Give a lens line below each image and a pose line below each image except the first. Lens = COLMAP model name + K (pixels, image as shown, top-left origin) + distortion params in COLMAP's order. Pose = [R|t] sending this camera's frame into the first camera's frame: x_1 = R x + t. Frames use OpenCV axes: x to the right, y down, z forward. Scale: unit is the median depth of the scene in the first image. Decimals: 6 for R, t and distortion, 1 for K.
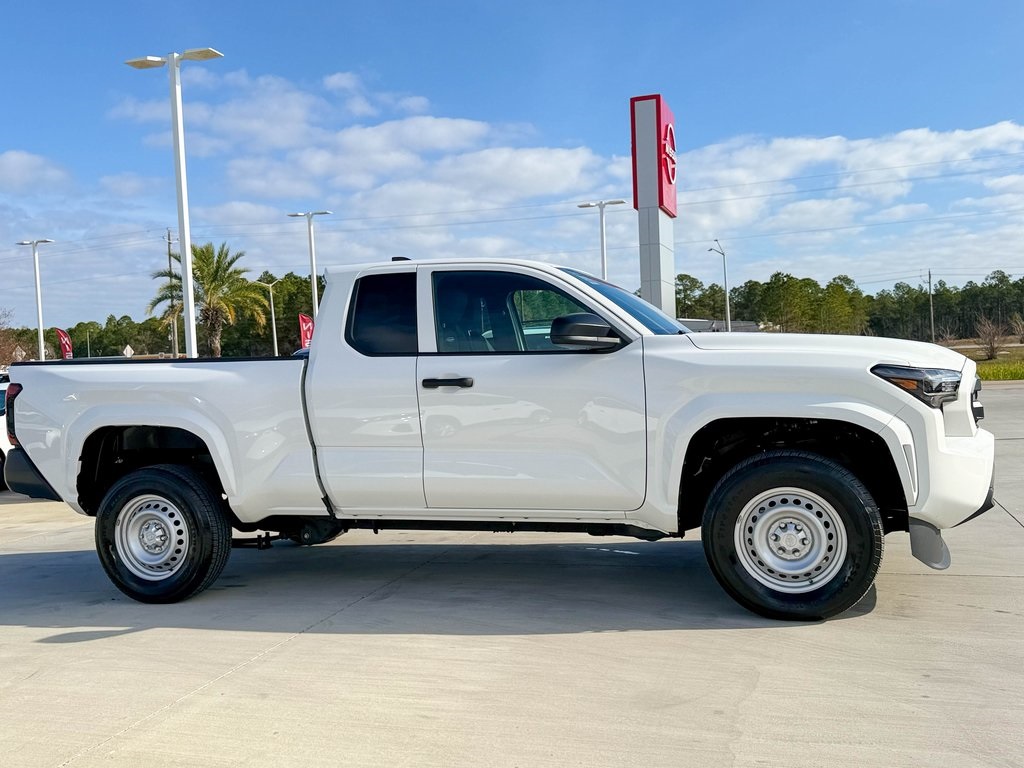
lens RADIAL K [[1064.0, 0, 512.0], [0, 1064.0, 384.0], [0, 0, 1]] dist [0.148047, -0.325771]
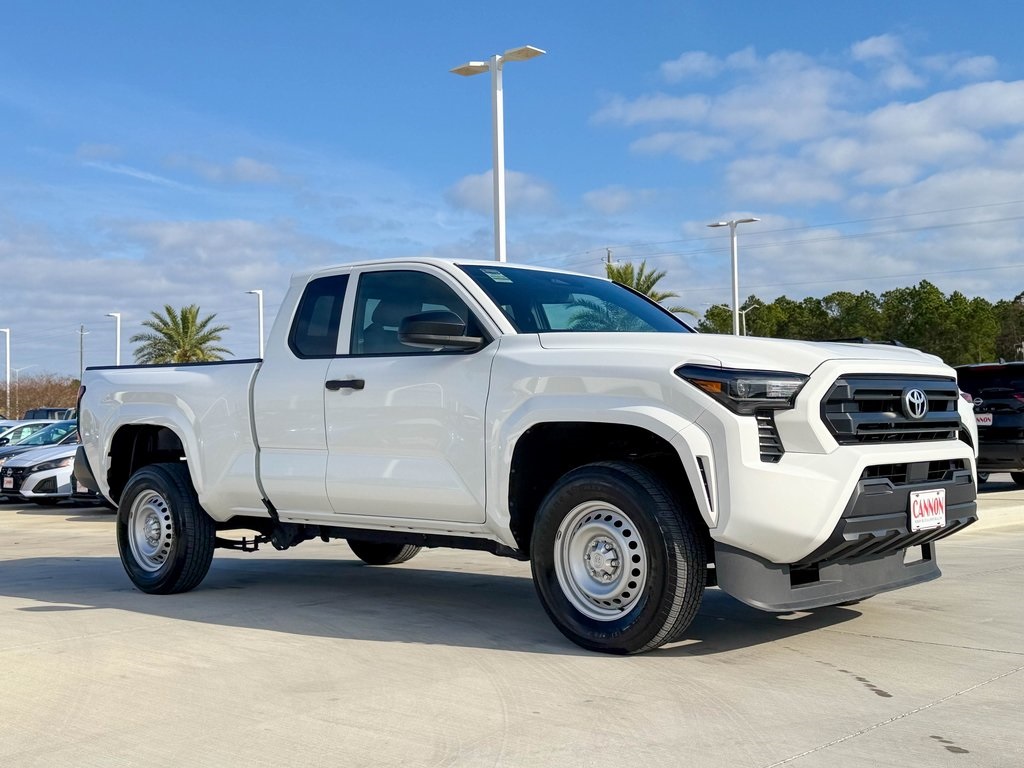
lens RADIAL K [[1403.8, 0, 512.0], [0, 1403.8, 384.0], [0, 0, 1]] dist [0.315258, -0.976578]
pose [[0.872812, 0.012081, -0.487907, 0.133210], [-0.035147, 0.998654, -0.038148, 0.007991], [0.486789, 0.050445, 0.872062, -0.011634]]
